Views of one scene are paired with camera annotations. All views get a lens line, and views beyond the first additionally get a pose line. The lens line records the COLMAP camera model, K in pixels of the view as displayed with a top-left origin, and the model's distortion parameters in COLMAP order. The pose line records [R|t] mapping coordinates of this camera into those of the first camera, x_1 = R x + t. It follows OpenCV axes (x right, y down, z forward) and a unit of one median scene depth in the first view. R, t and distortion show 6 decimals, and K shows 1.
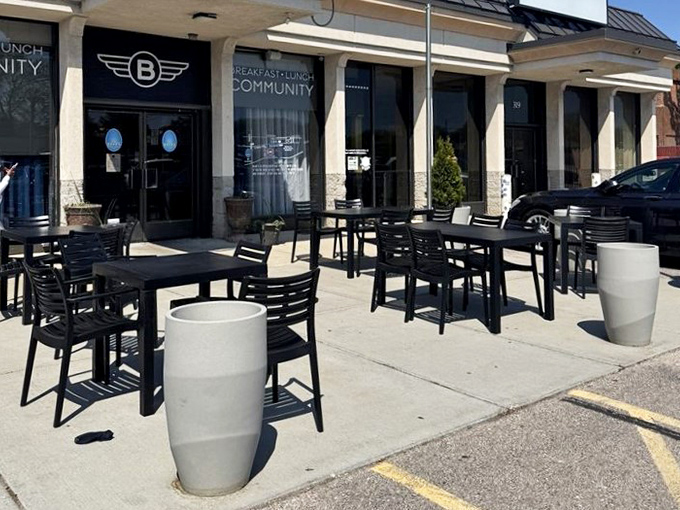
lens RADIAL K [[662.3, 0, 340.0], [0, 662.3, 255.0], [0, 0, 1]] dist [0.019691, 0.012681]
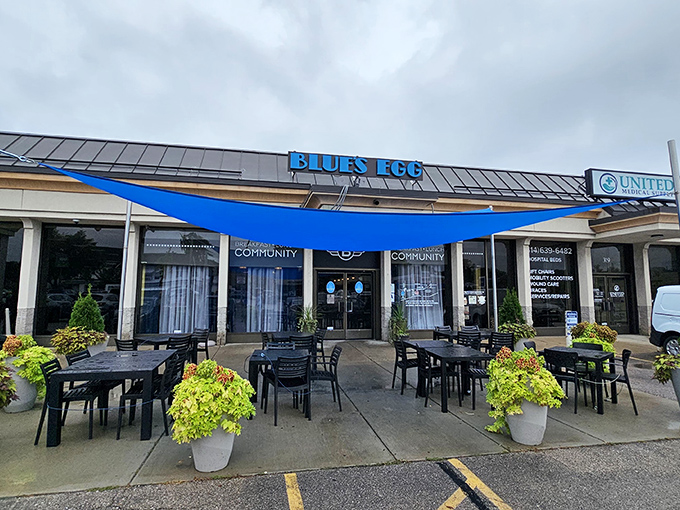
lens RADIAL K [[343.6, 0, 340.0], [0, 343.6, 255.0], [0, 0, 1]] dist [-0.000864, -0.000027]
pose [[0.874111, -0.054865, -0.482617, 0.160059], [-0.073595, 0.967169, -0.243244, -0.019272], [0.480118, 0.248141, 0.841376, 0.130742]]
